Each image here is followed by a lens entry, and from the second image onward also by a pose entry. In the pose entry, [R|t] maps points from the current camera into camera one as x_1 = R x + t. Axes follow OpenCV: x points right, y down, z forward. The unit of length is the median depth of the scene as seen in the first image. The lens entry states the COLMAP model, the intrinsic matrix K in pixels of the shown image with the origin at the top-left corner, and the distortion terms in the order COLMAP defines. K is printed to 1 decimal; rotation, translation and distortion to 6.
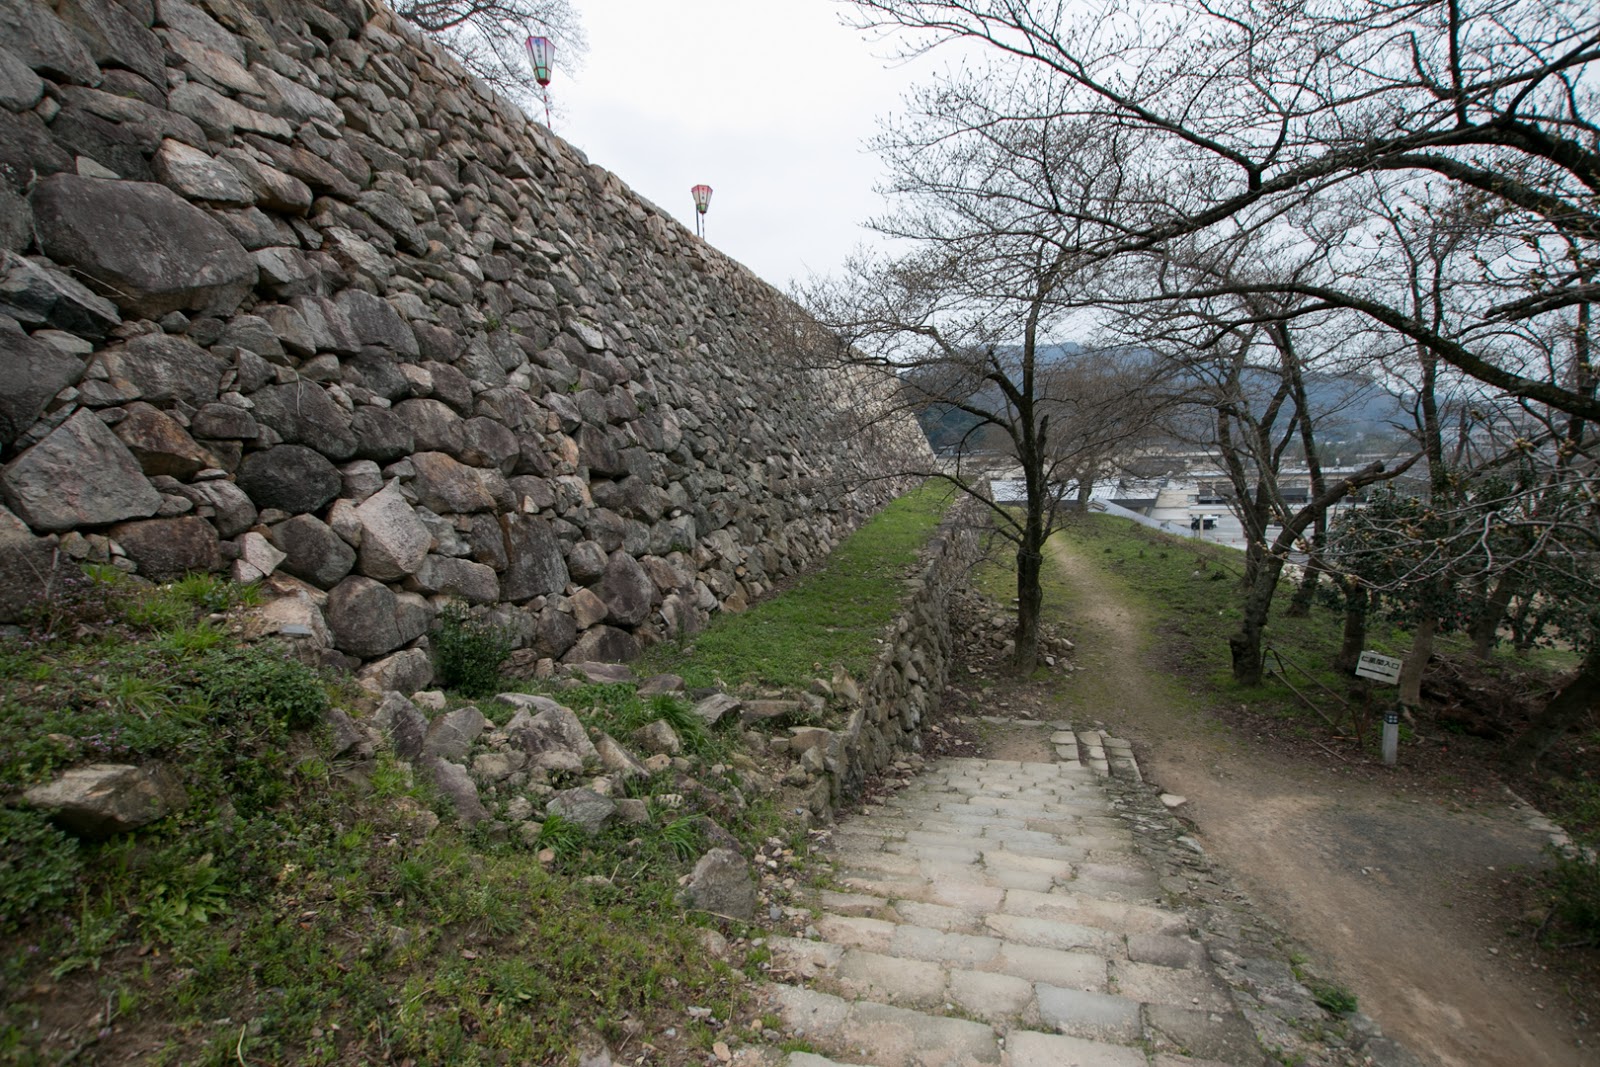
lens RADIAL K [[730.1, 0, 803.2], [0, 730.1, 536.8], [0, 0, 1]] dist [-0.024800, 0.001443]
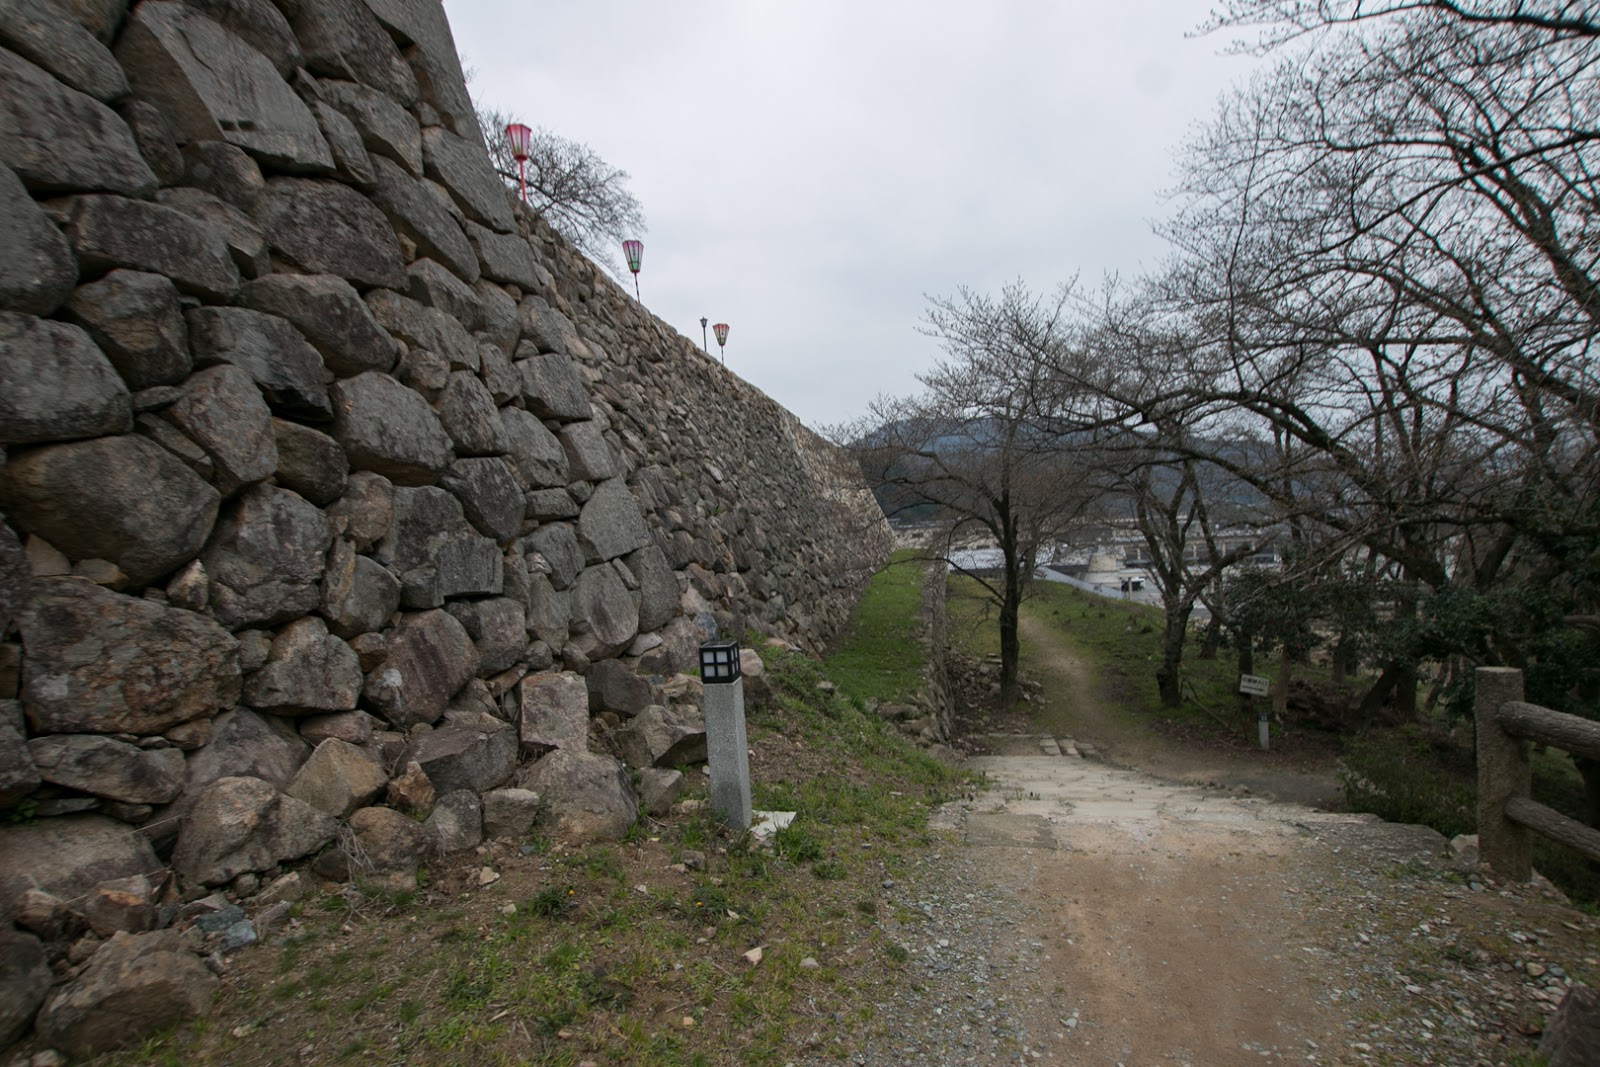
lens RADIAL K [[730.1, 0, 803.2], [0, 730.1, 536.8], [0, 0, 1]] dist [-0.024800, 0.001443]
pose [[0.996415, -0.021172, 0.081905, -0.156412], [0.029048, 0.994939, -0.096195, -0.002761], [-0.079454, 0.098229, 0.991987, -0.284908]]
